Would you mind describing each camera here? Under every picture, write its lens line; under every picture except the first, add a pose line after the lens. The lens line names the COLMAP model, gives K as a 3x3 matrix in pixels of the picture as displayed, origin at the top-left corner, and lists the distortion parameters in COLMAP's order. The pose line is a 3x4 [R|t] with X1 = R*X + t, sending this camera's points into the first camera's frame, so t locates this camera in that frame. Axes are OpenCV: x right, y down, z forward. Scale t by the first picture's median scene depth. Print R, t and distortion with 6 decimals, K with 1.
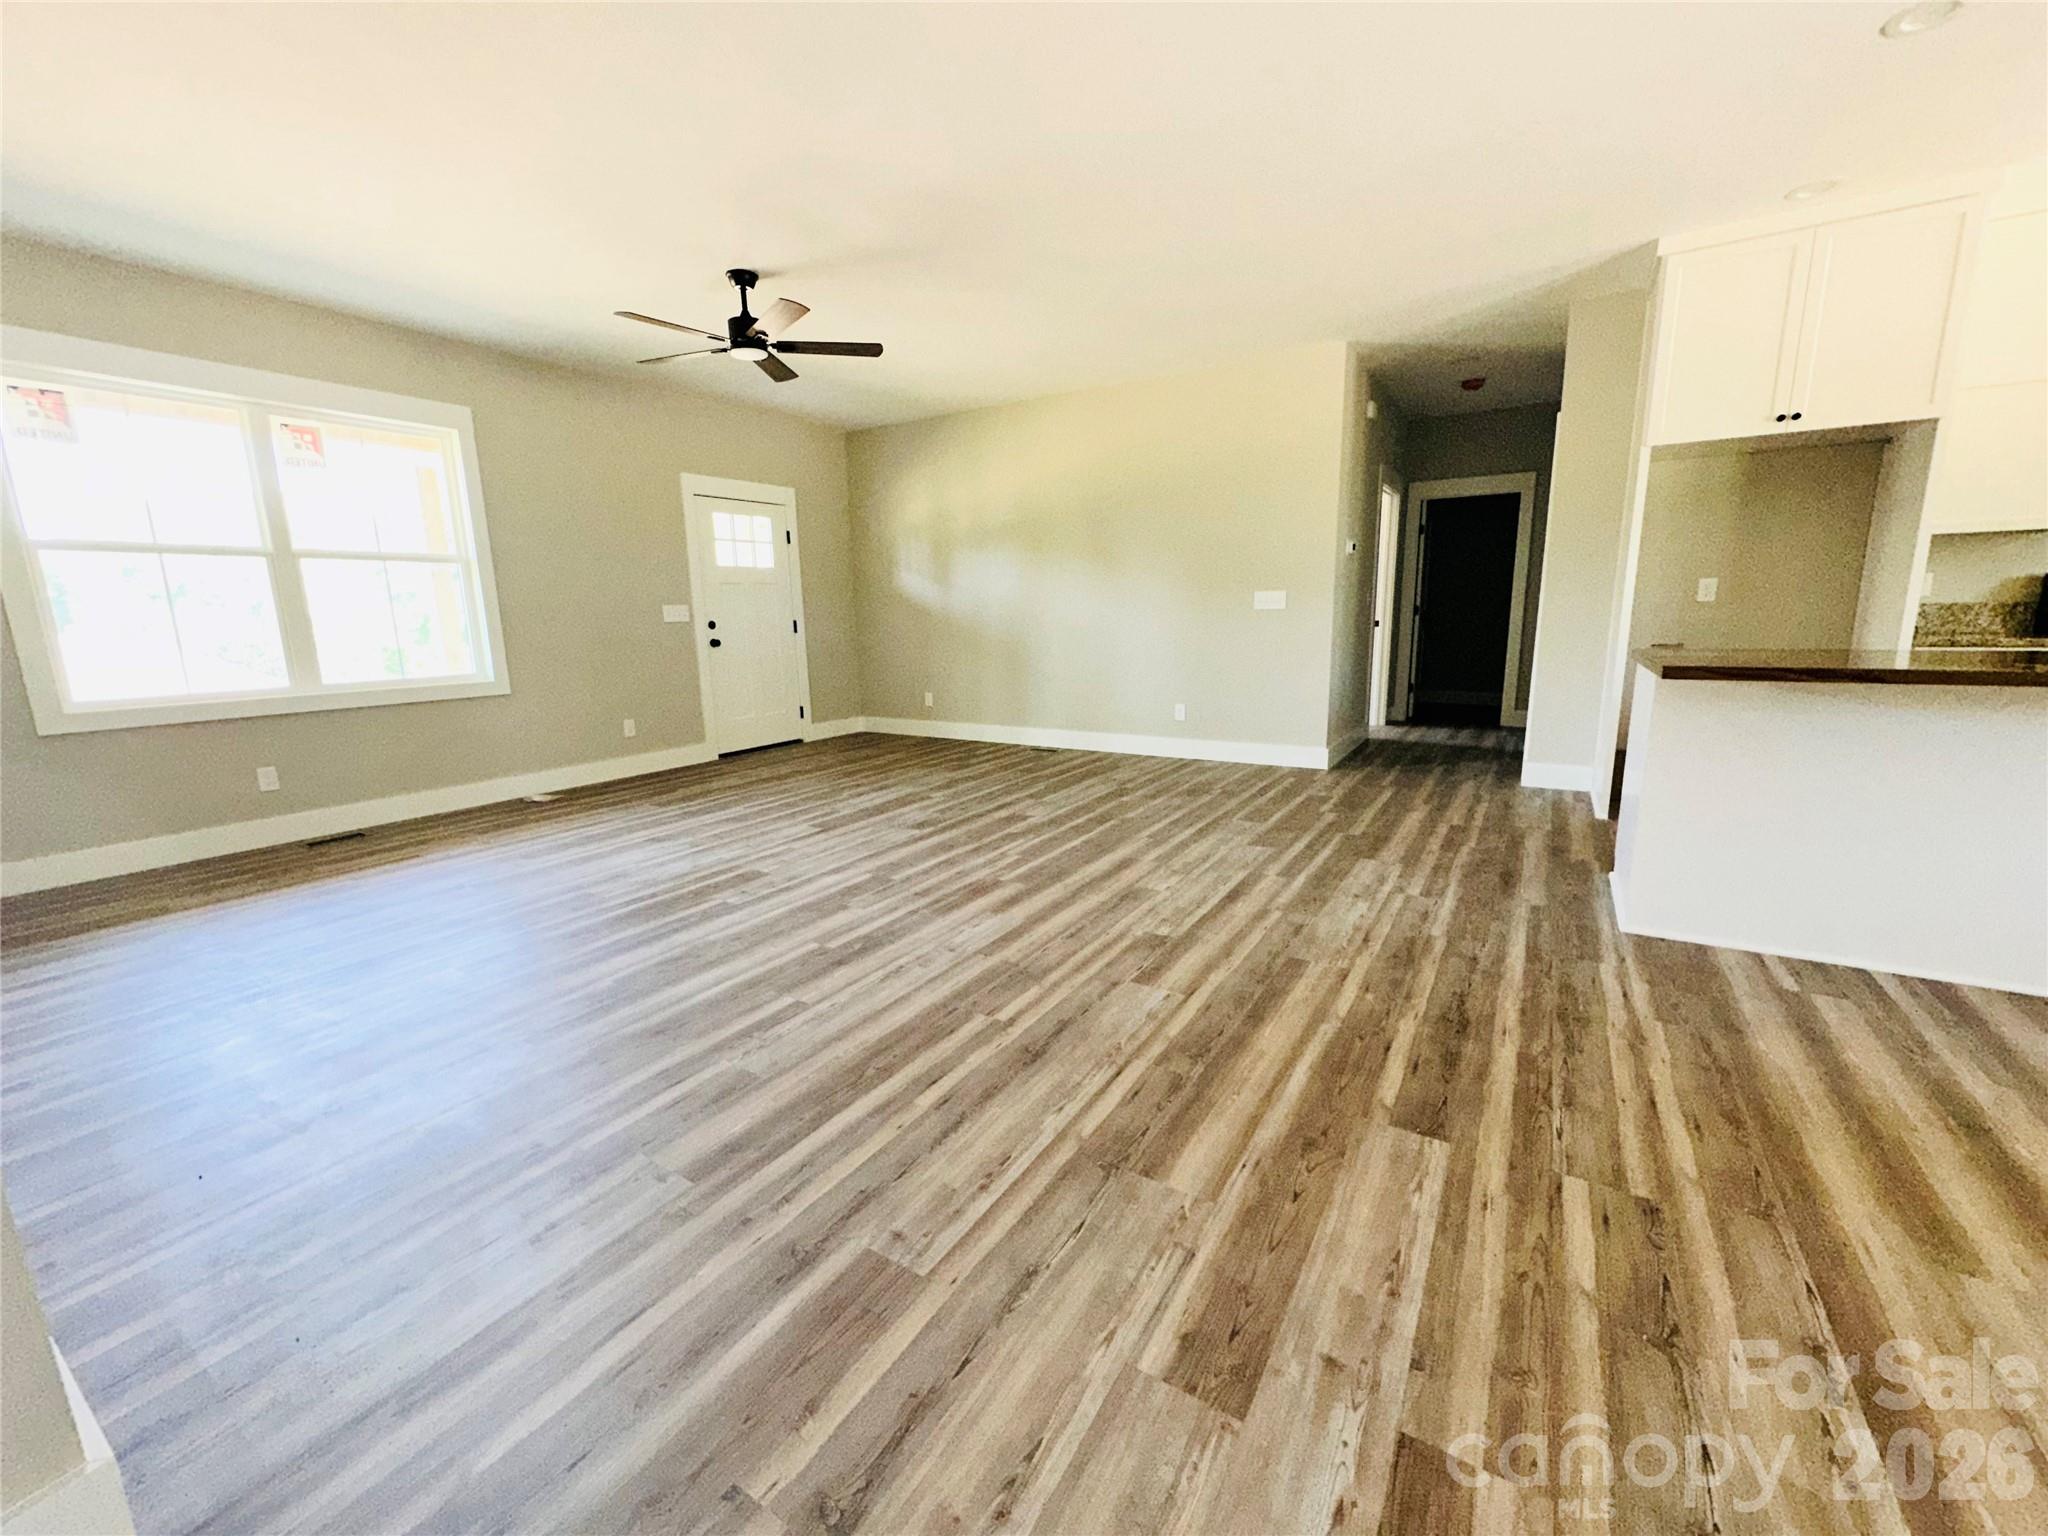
lens RADIAL K [[816.9, 0, 1022.0], [0, 816.9, 766.9], [0, 0, 1]] dist [-0.000950, 0.000242]
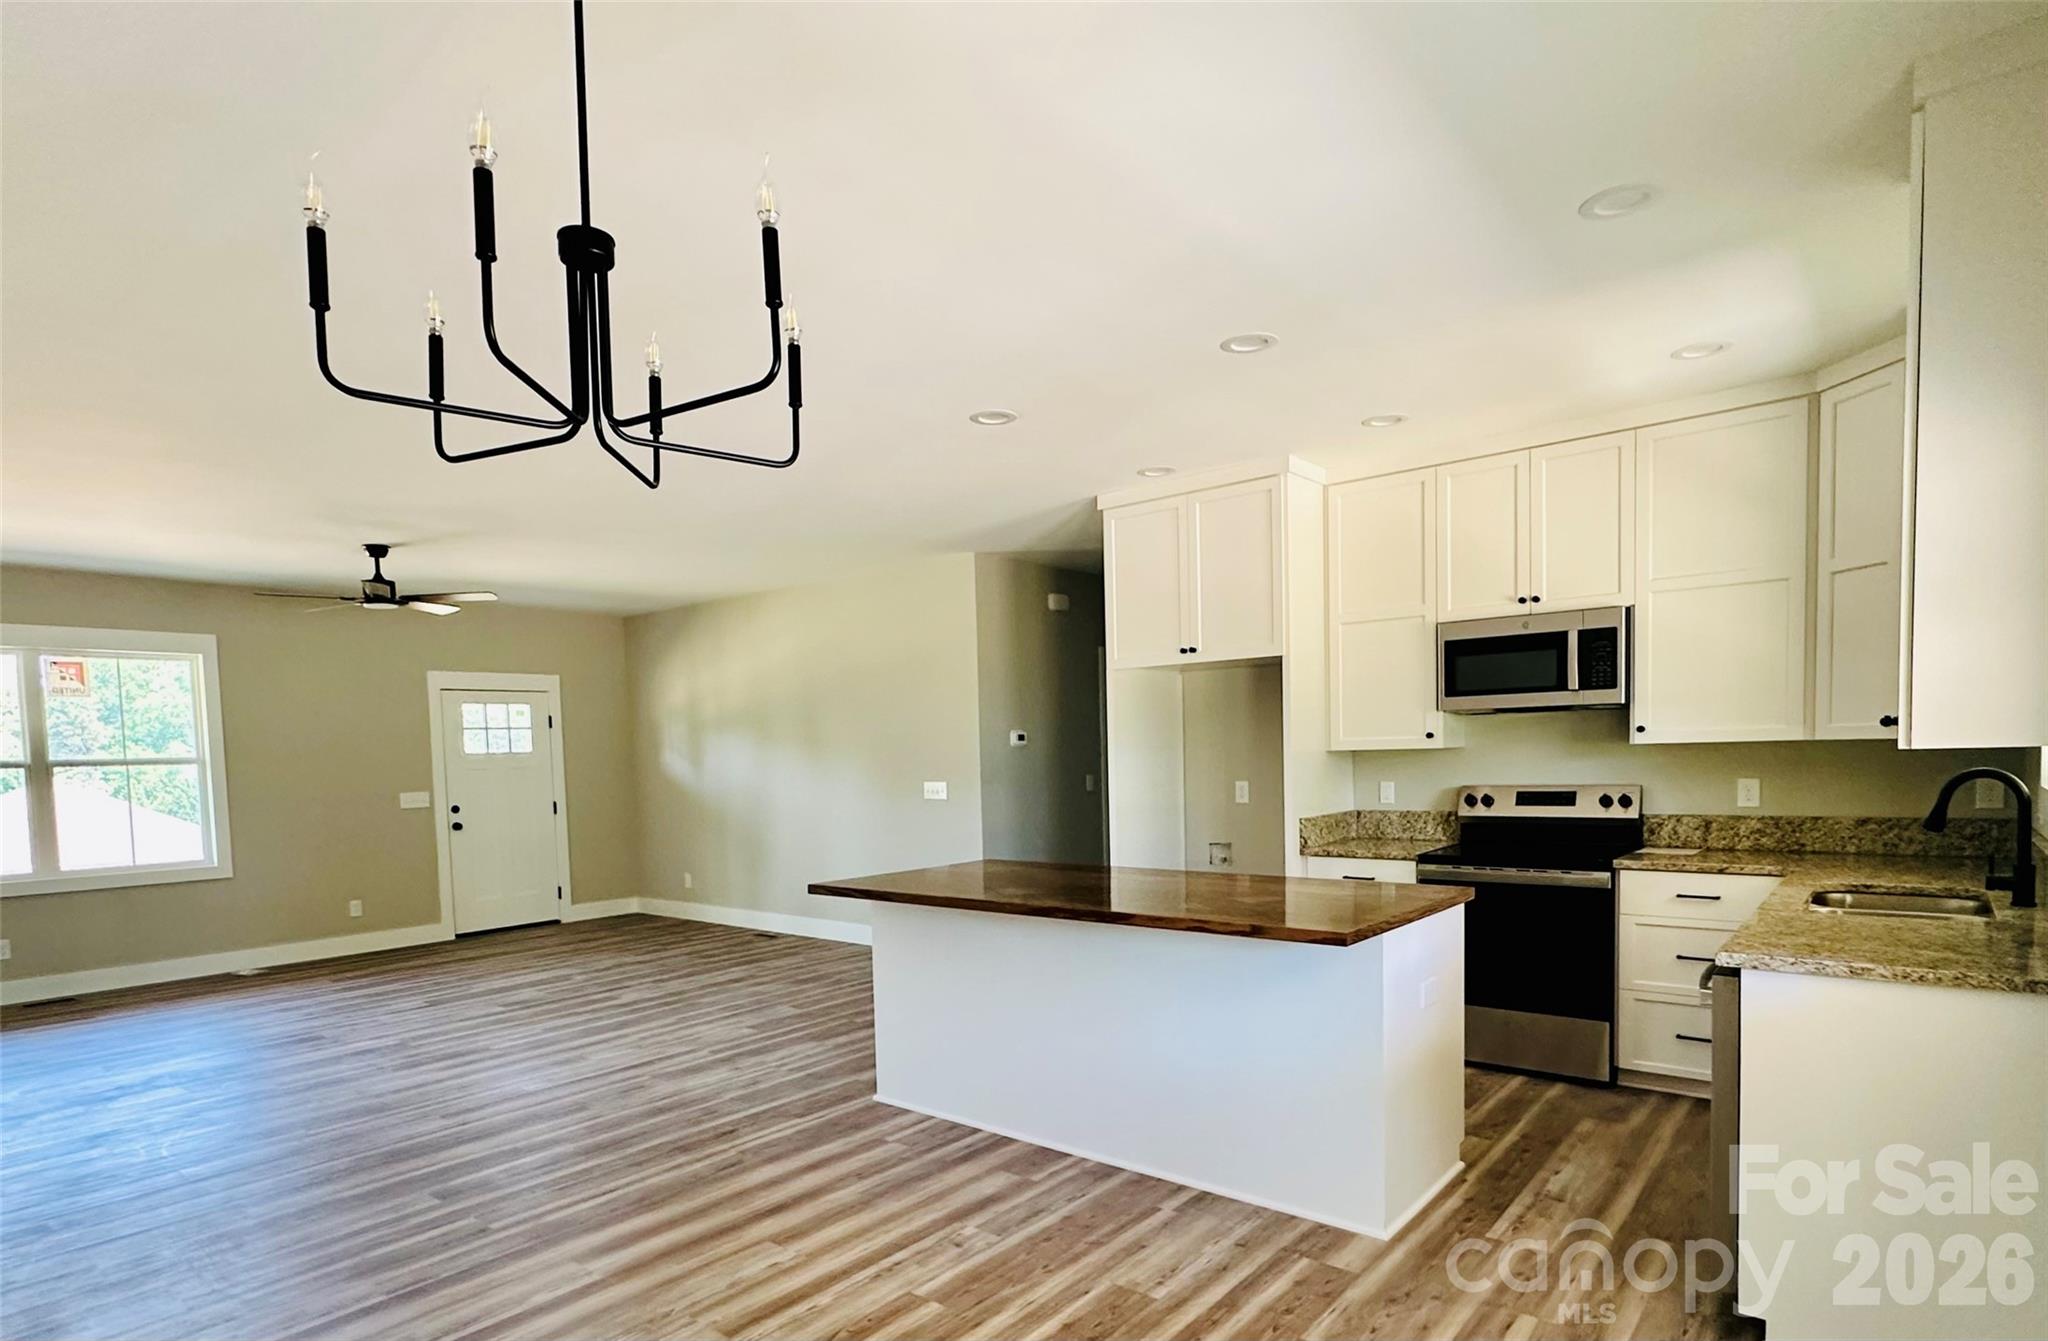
lens RADIAL K [[1078.9, 0, 995.4], [0, 1078.9, 812.5], [0, 0, 1]] dist [0.002884, 0.000285]
pose [[0.990110, 0.001933, -0.140282, 0.741611], [-0.019967, 0.991668, -0.127261, -0.012241], [0.138867, 0.128803, 0.981899, -0.384547]]
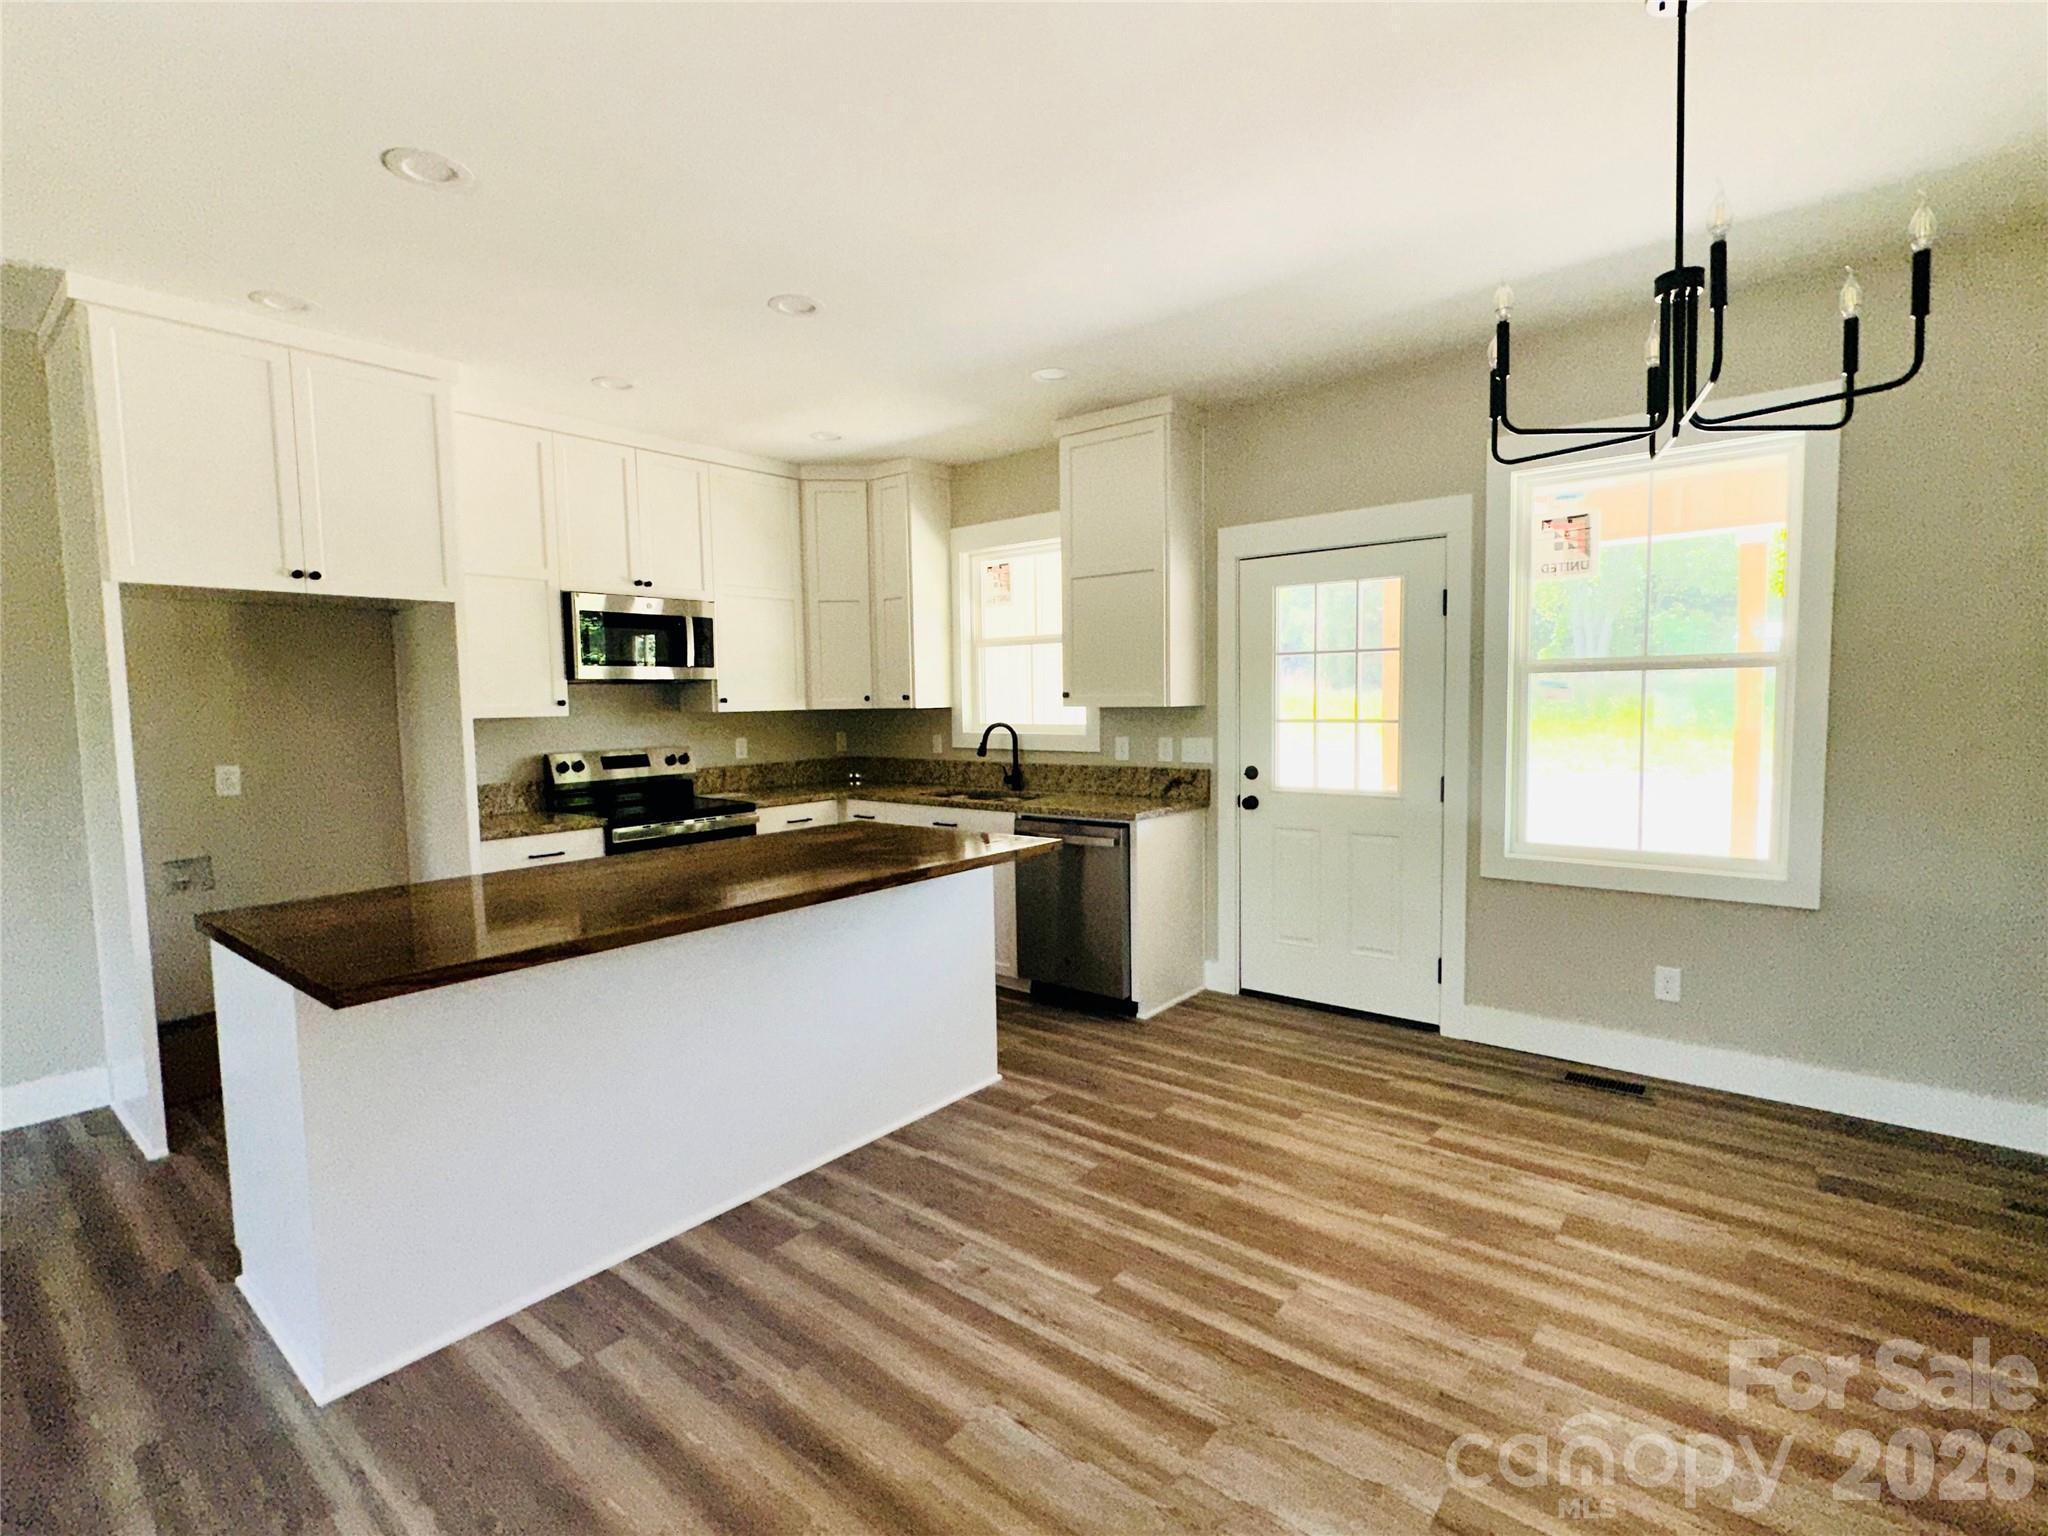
lens RADIAL K [[970.5, 0, 1029.3], [0, 970.5, 769.7], [0, 0, 1]] dist [-0.003466, 0.000725]
pose [[0.120630, -0.054857, 0.991181, 0.078559], [0.203241, 0.978686, 0.029430, -0.110877], [-0.971669, 0.197898, 0.129208, 0.204701]]
